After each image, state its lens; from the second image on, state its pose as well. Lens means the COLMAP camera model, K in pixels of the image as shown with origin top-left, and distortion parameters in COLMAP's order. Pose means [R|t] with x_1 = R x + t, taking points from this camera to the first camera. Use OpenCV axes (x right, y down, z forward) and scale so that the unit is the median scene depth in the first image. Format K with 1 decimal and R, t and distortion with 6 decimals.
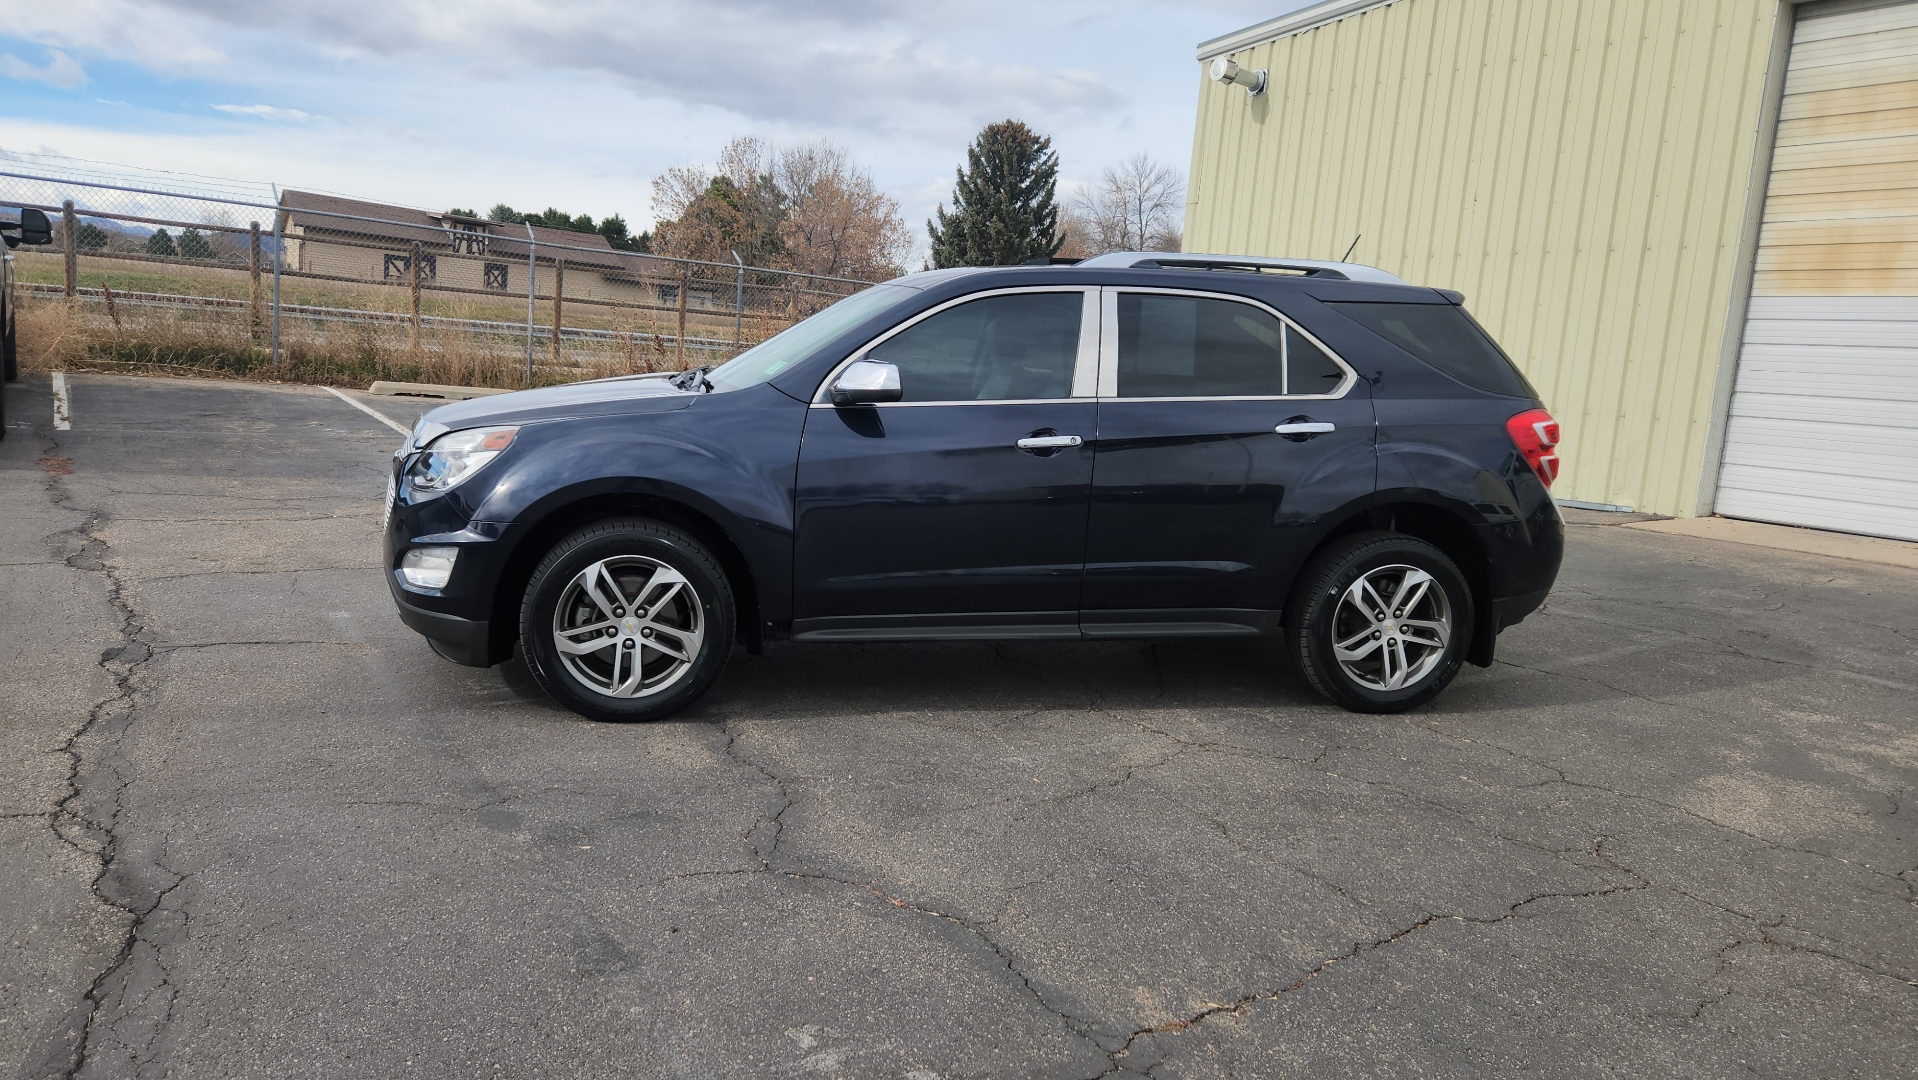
lens RADIAL K [[1280.7, 0, 916.9], [0, 1280.7, 530.8], [0, 0, 1]] dist [0.075838, -0.058520]
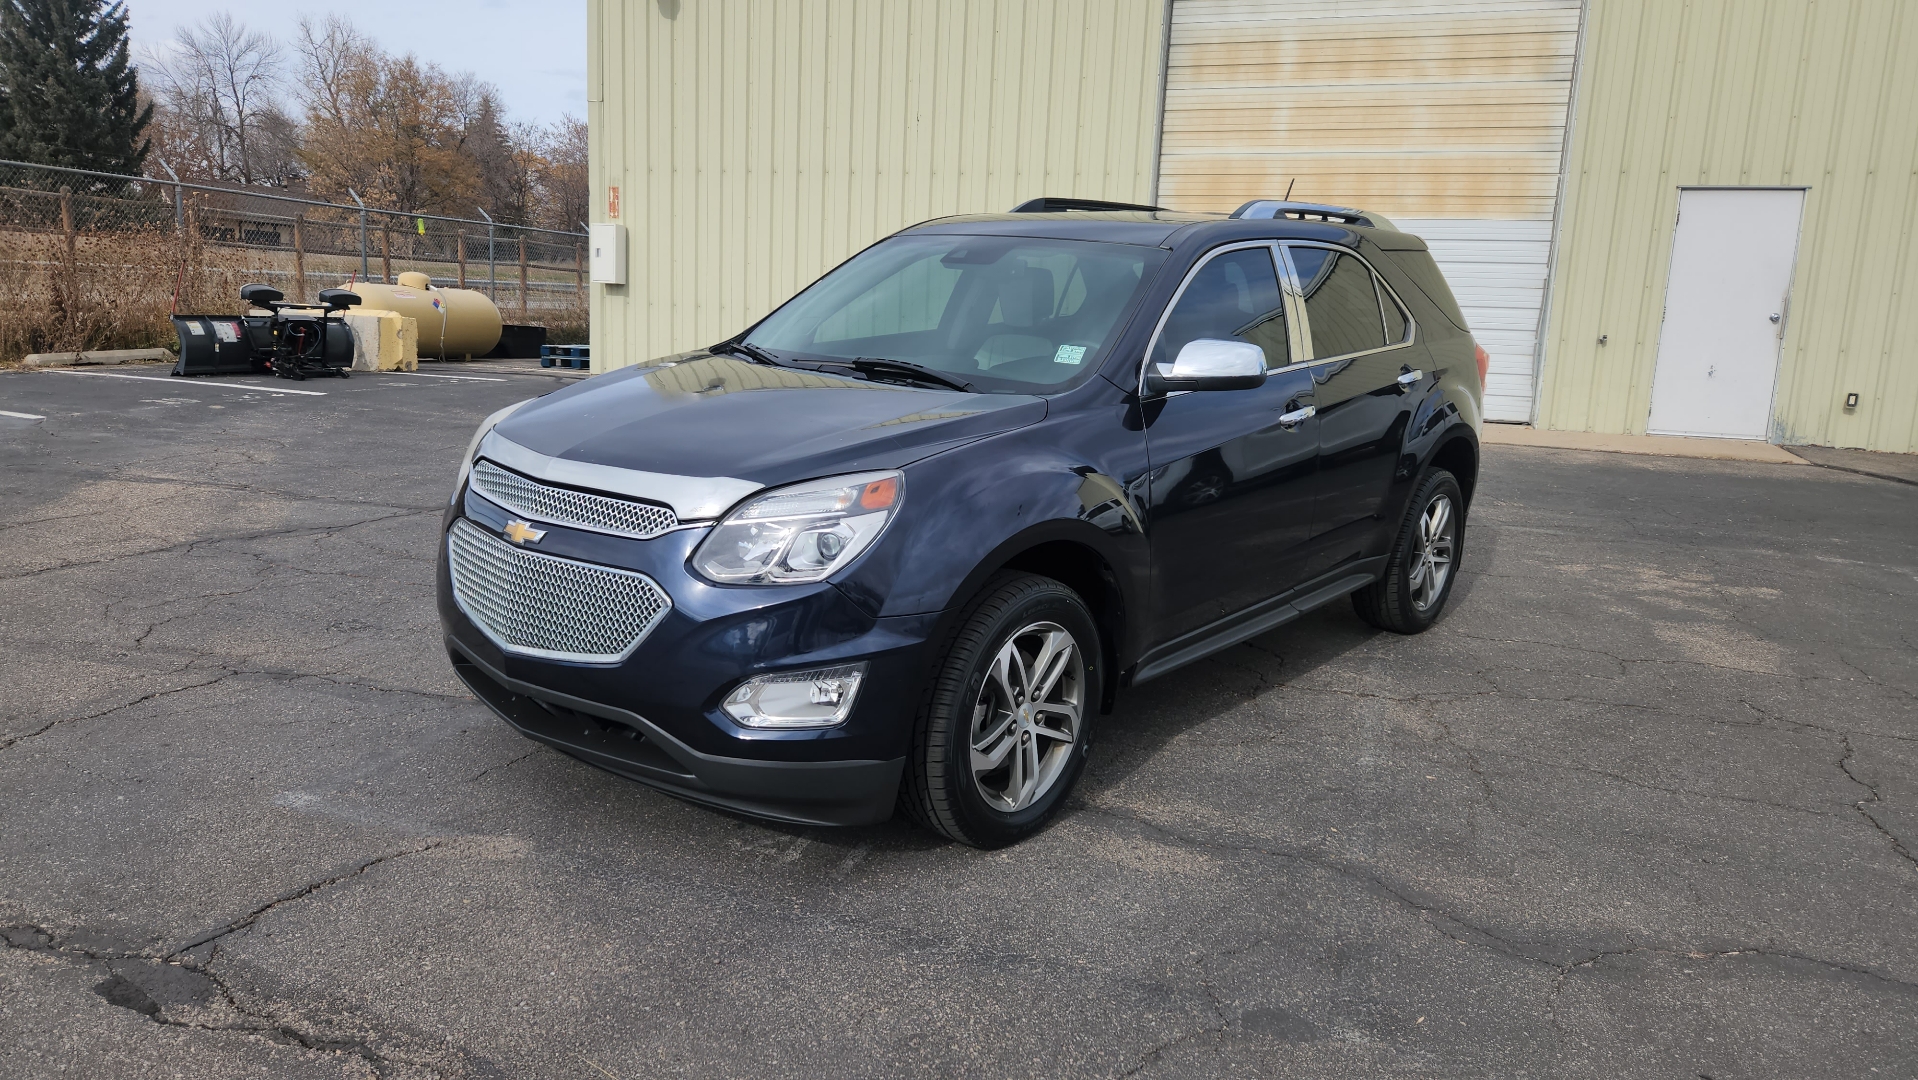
lens RADIAL K [[1280.7, 0, 914.5], [0, 1280.7, 543.1], [0, 0, 1]] dist [0.075838, -0.058520]
pose [[0.791923, -0.152953, 0.591155, -0.631234], [0.099967, 0.987533, 0.121592, -0.110924], [-0.602383, -0.037195, 0.797340, 0.397453]]
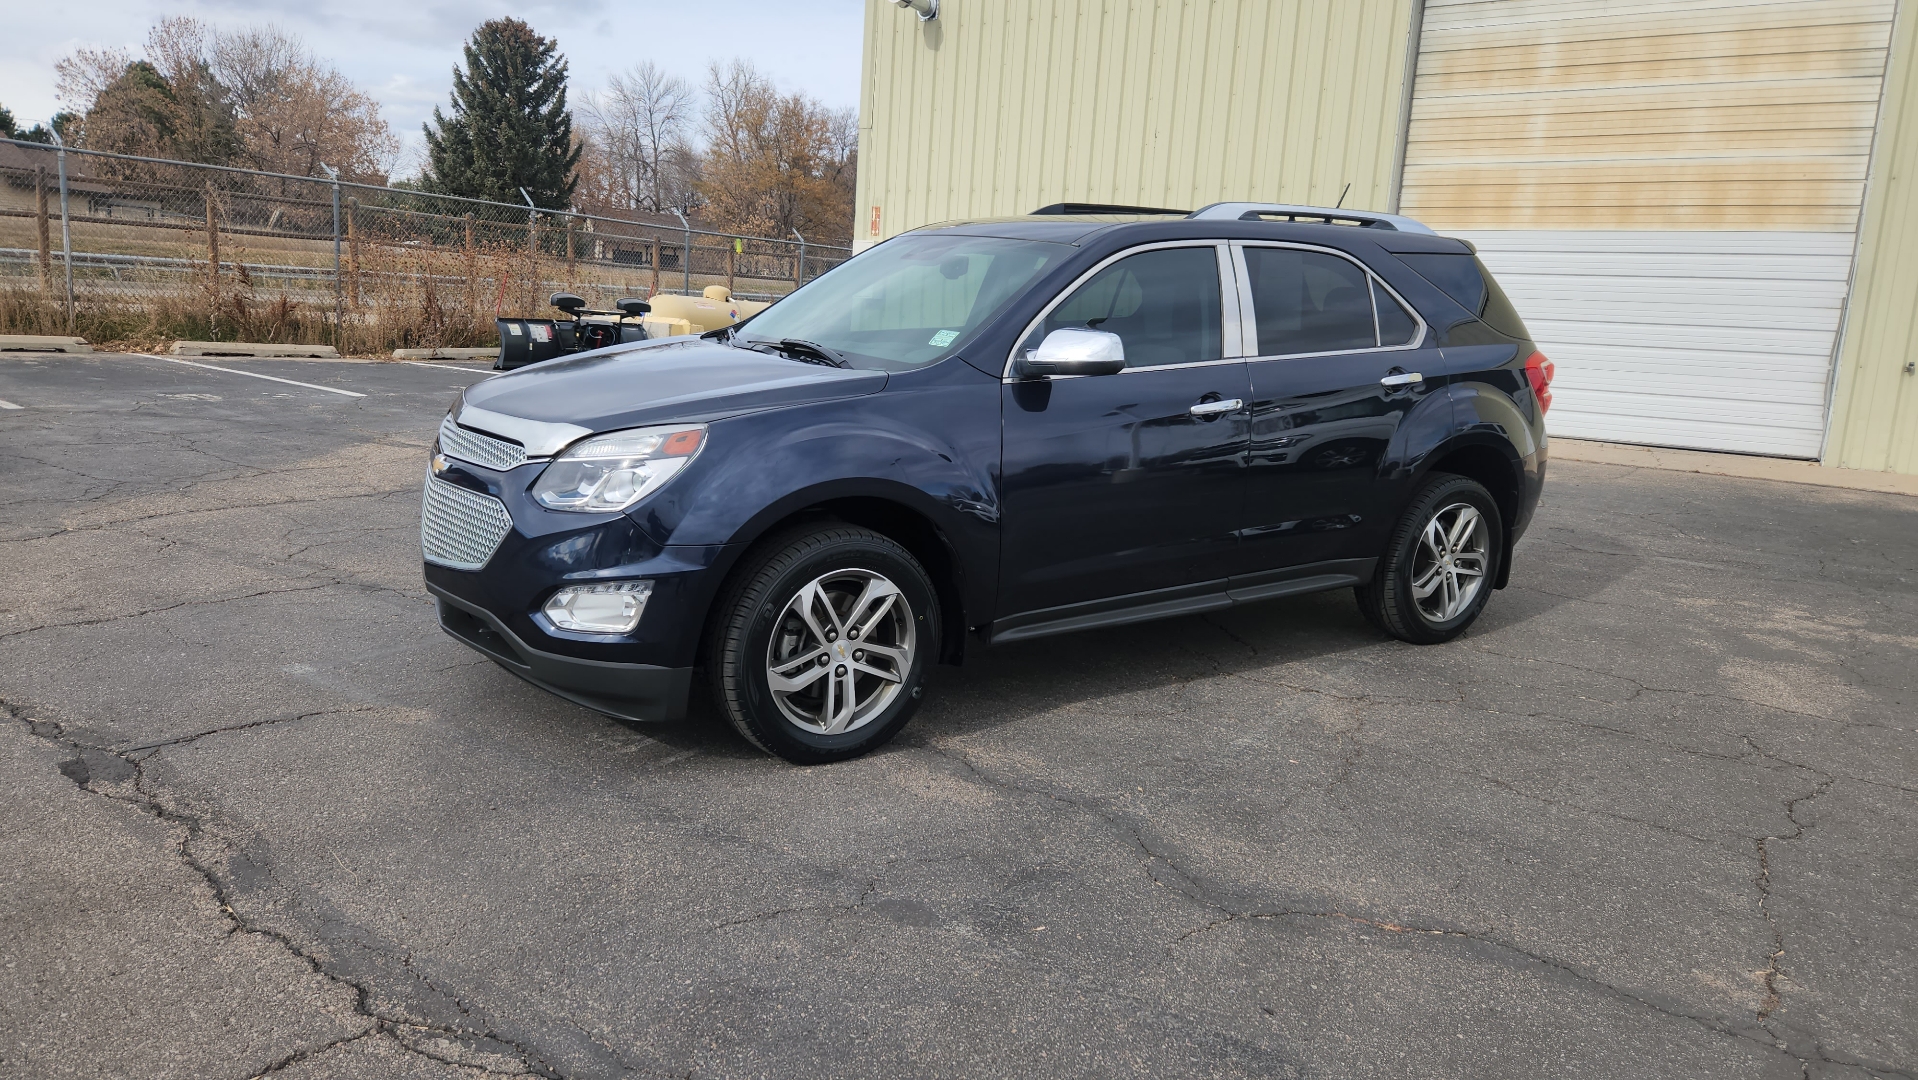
lens RADIAL K [[1280.7, 0, 919.5], [0, 1280.7, 536.1], [0, 0, 1]] dist [0.075838, -0.058520]
pose [[0.927570, -0.086686, 0.363455, -0.428045], [0.062383, 0.994992, 0.078103, -0.058042], [-0.368405, -0.049772, 0.928332, 0.175416]]
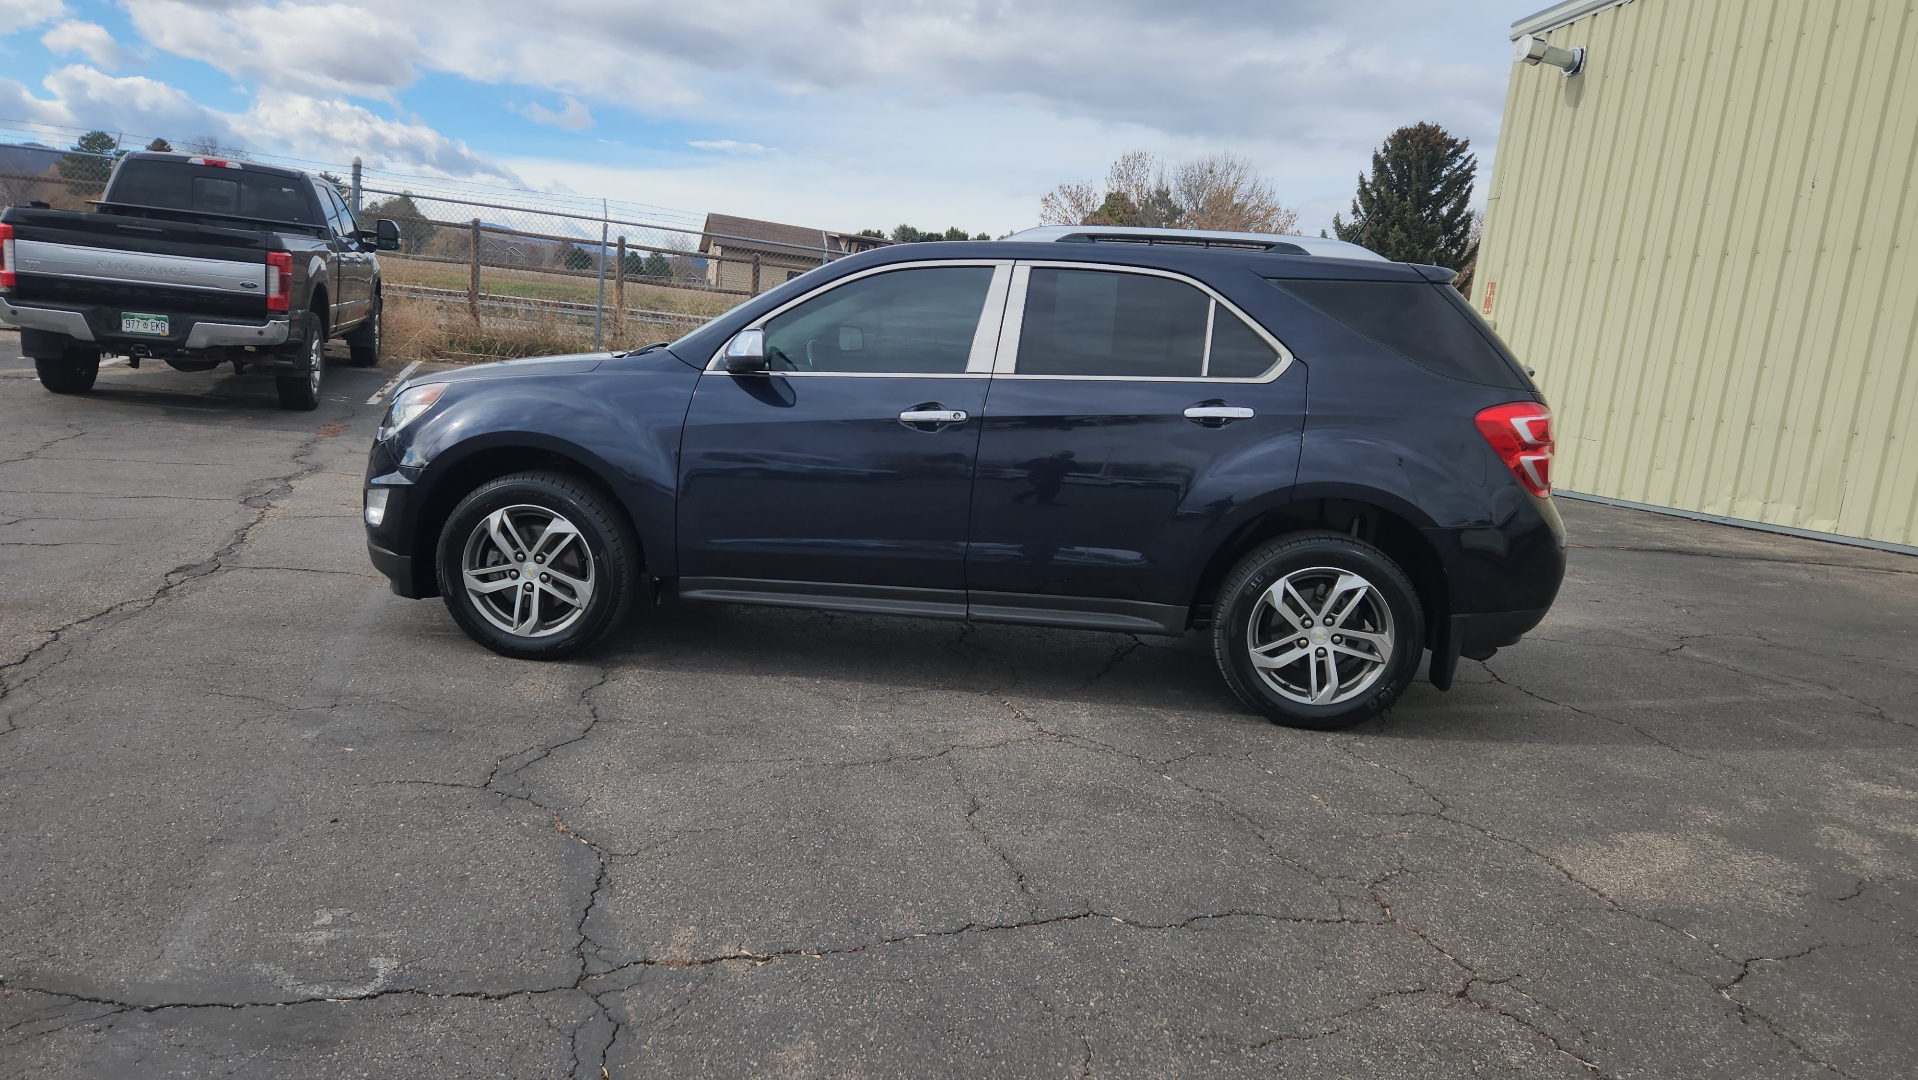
lens RADIAL K [[1280.7, 0, 931.8], [0, 1280.7, 549.8], [0, 0, 1]] dist [0.075838, -0.058520]
pose [[0.955819, 0.061873, -0.287372, 0.368052], [-0.061590, 0.998051, 0.010035, 0.022340], [0.287433, 0.008107, 0.957767, 0.051605]]
